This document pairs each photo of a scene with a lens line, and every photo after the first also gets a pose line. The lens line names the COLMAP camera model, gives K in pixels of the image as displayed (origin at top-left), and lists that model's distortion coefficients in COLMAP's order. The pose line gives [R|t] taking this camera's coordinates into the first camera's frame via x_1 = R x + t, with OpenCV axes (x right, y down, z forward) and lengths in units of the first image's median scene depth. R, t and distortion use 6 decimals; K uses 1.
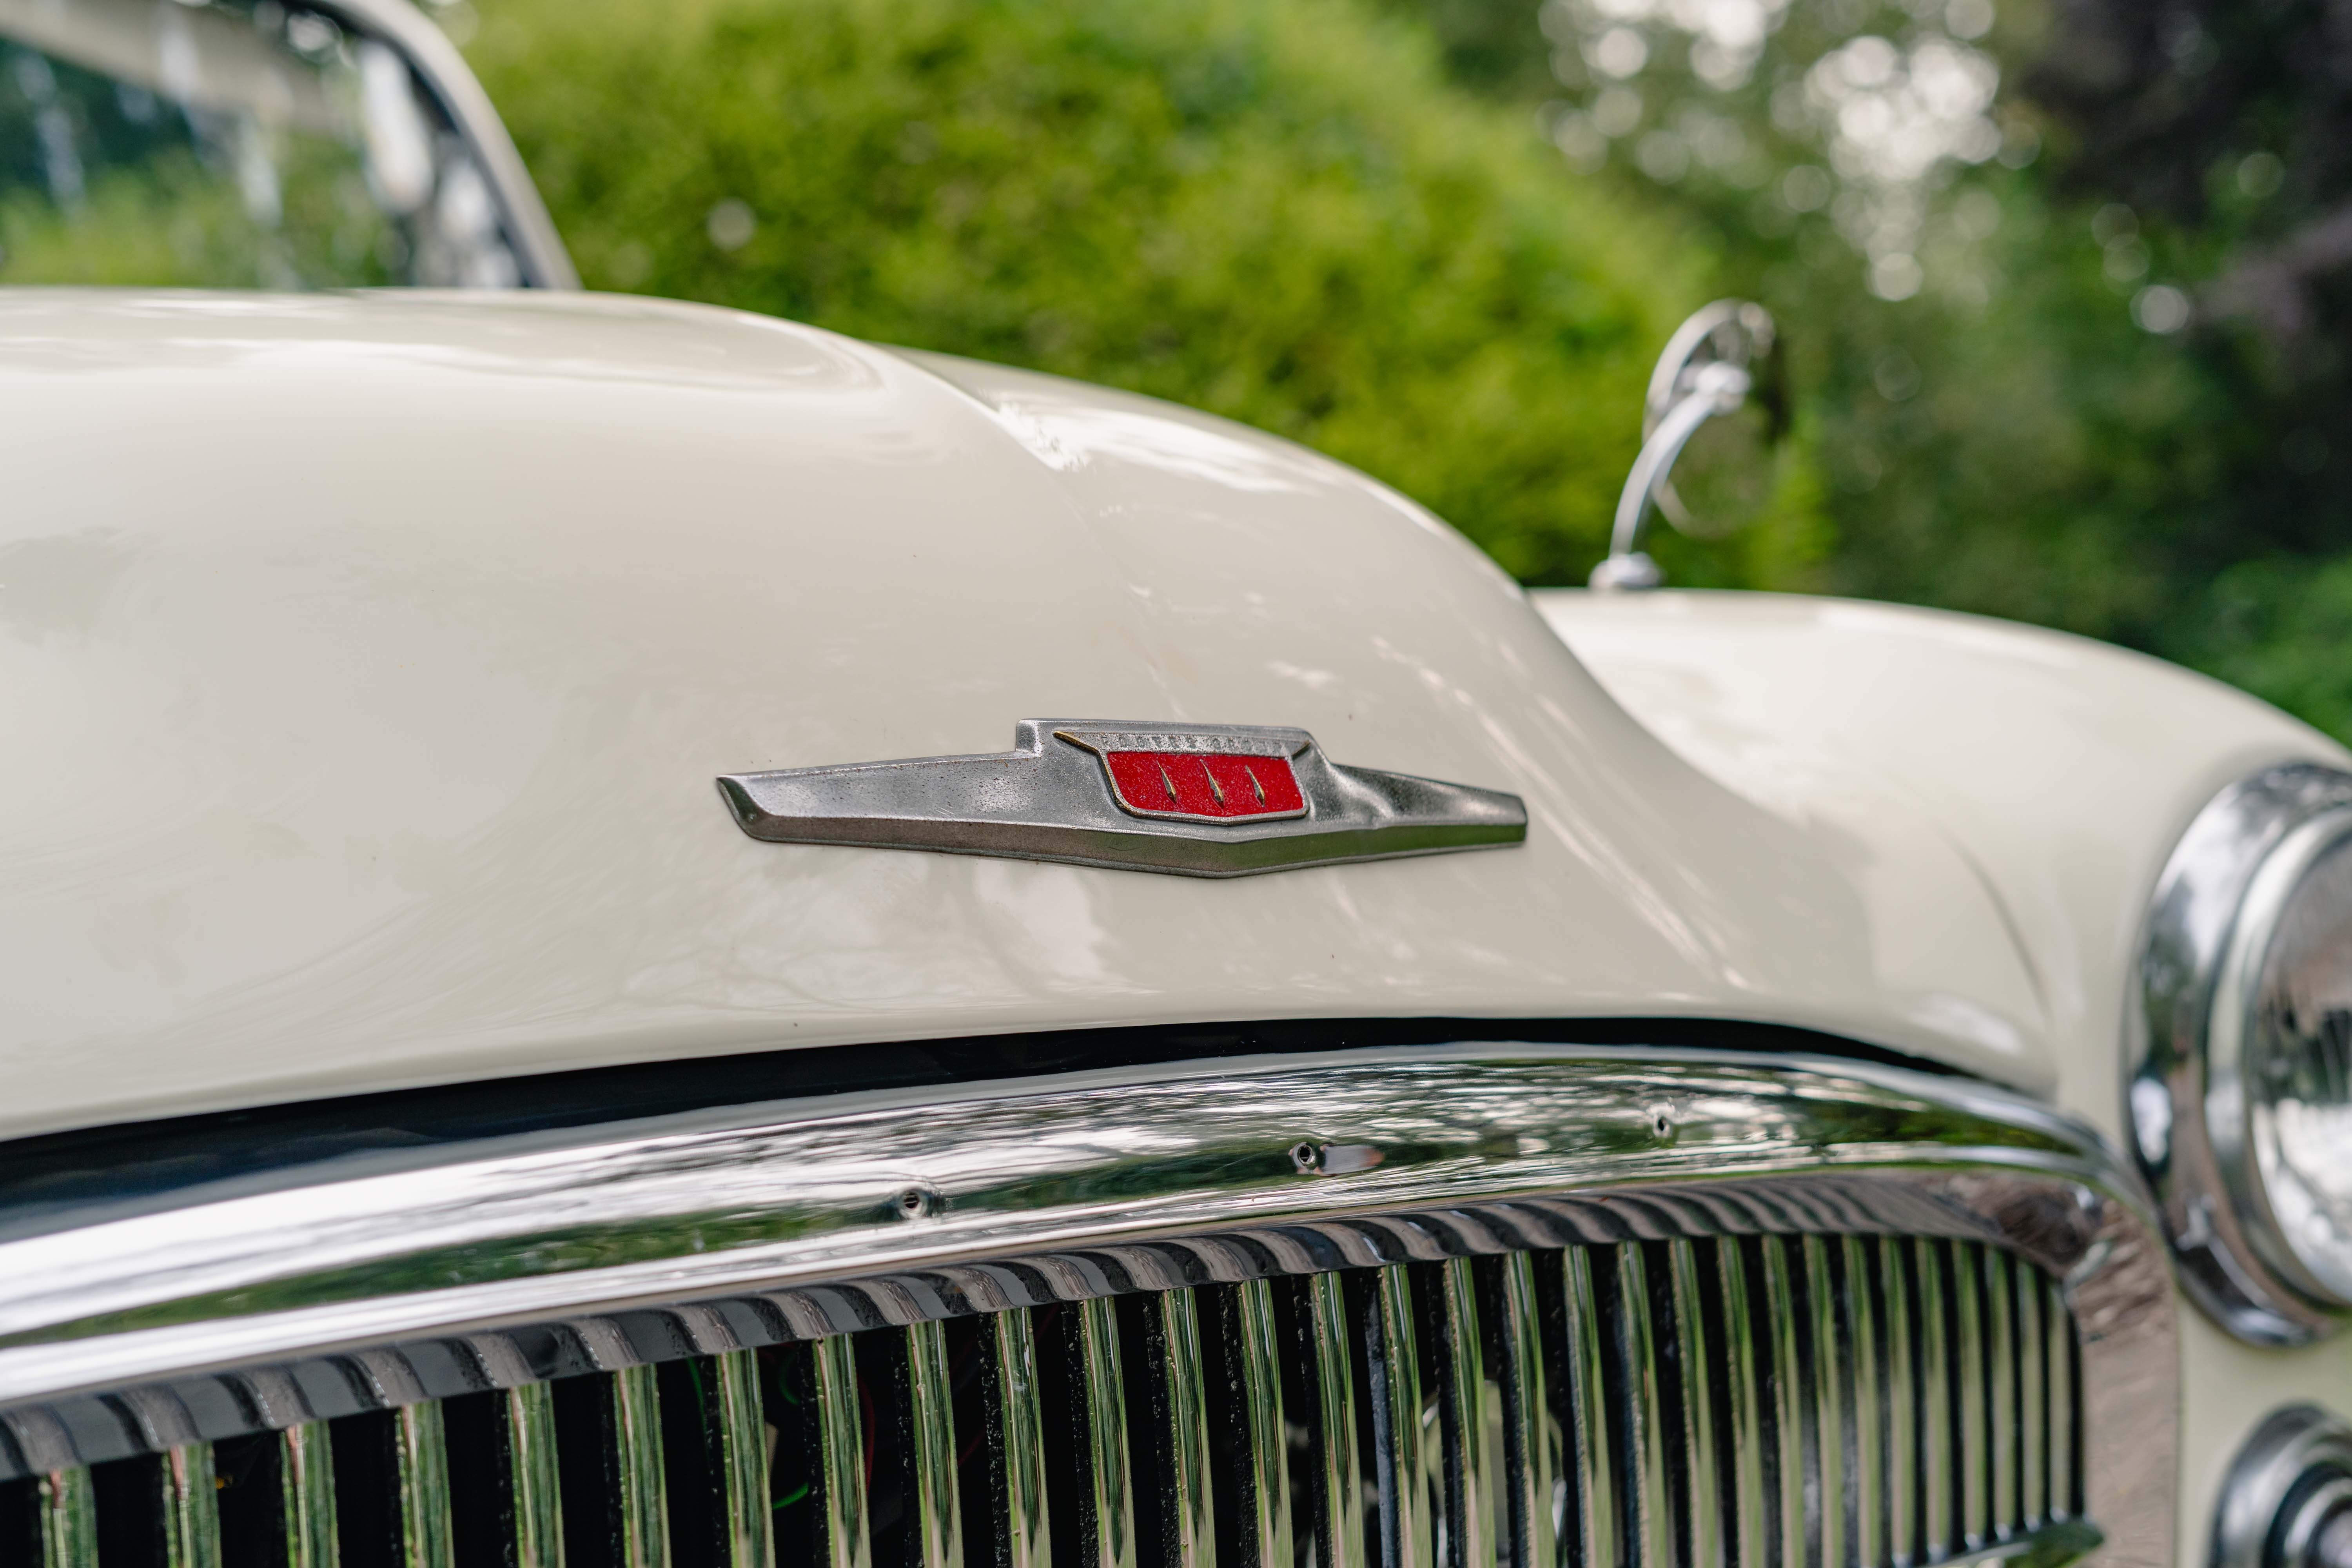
lens RADIAL K [[3393.9, 0, 1176.0], [0, 3393.9, 784.0], [0, 0, 1]] dist [0.137777, -0.055694]
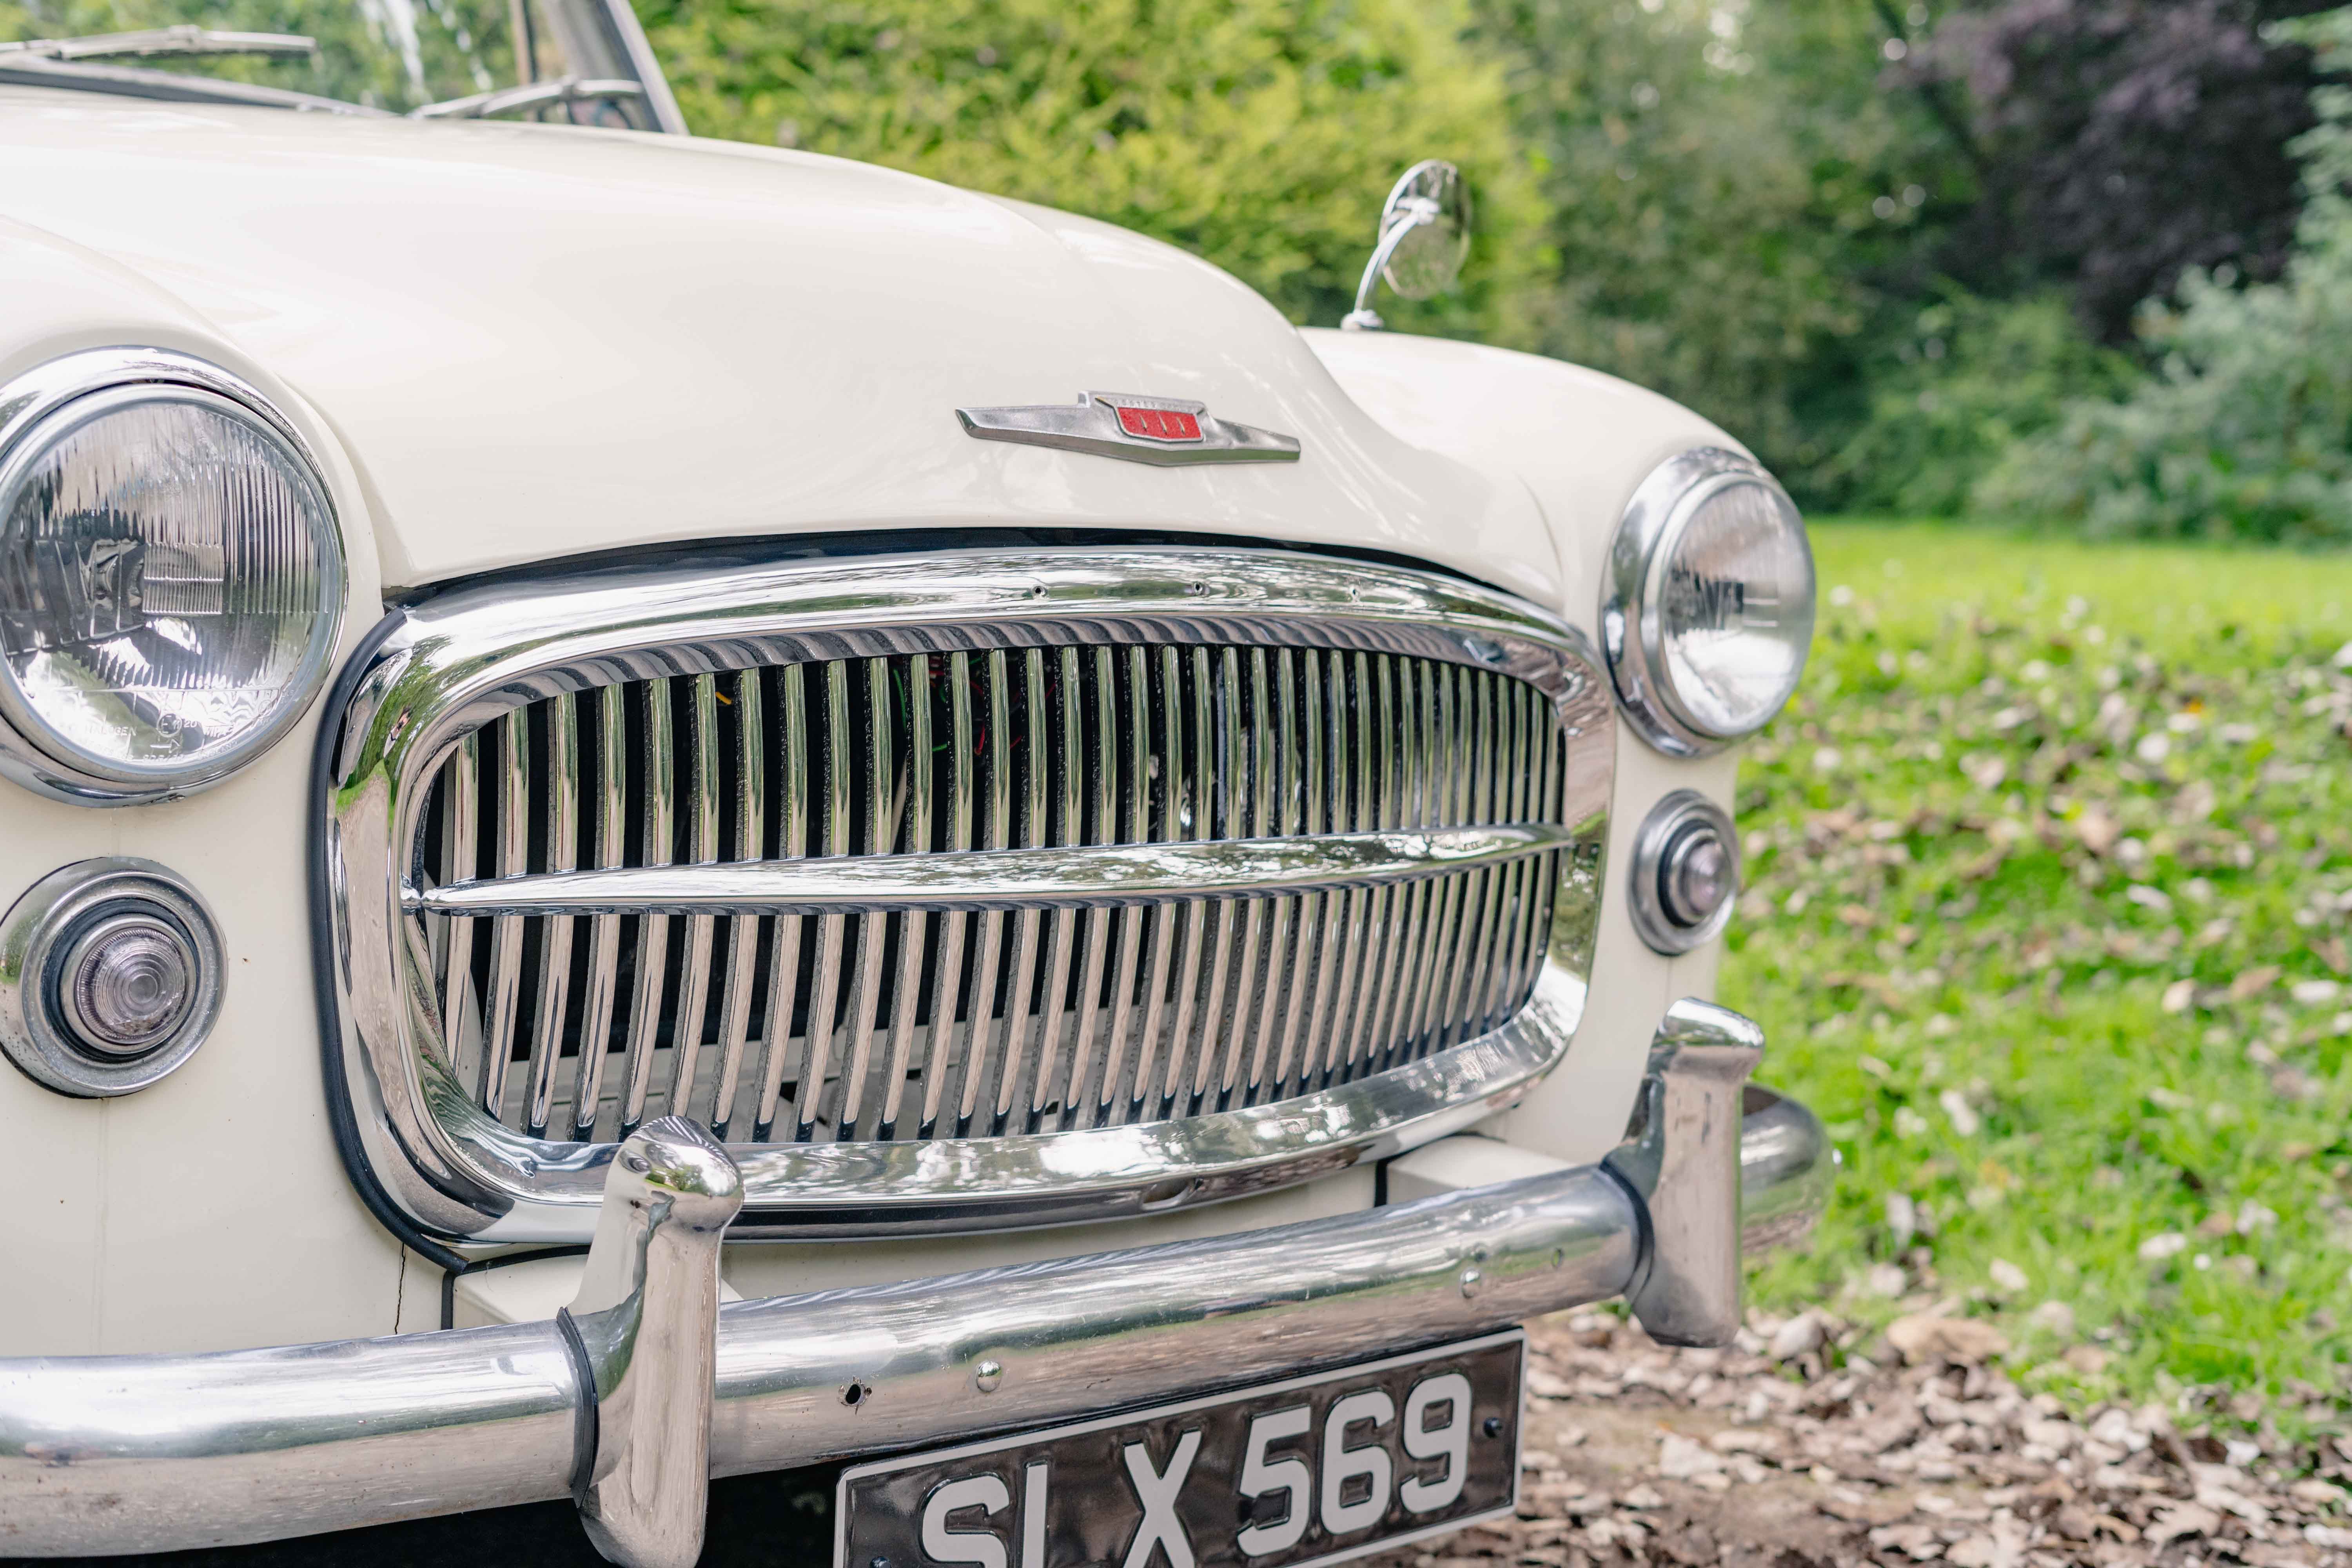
lens RADIAL K [[3393.9, 0, 1176.0], [0, 3393.9, 784.0], [0, 0, 1]] dist [0.137777, -0.055694]
pose [[0.996233, 0.041940, 0.075902, -0.097176], [-0.048898, 0.994532, 0.092276, 0.019940], [-0.071617, -0.095640, 0.992836, -0.862417]]
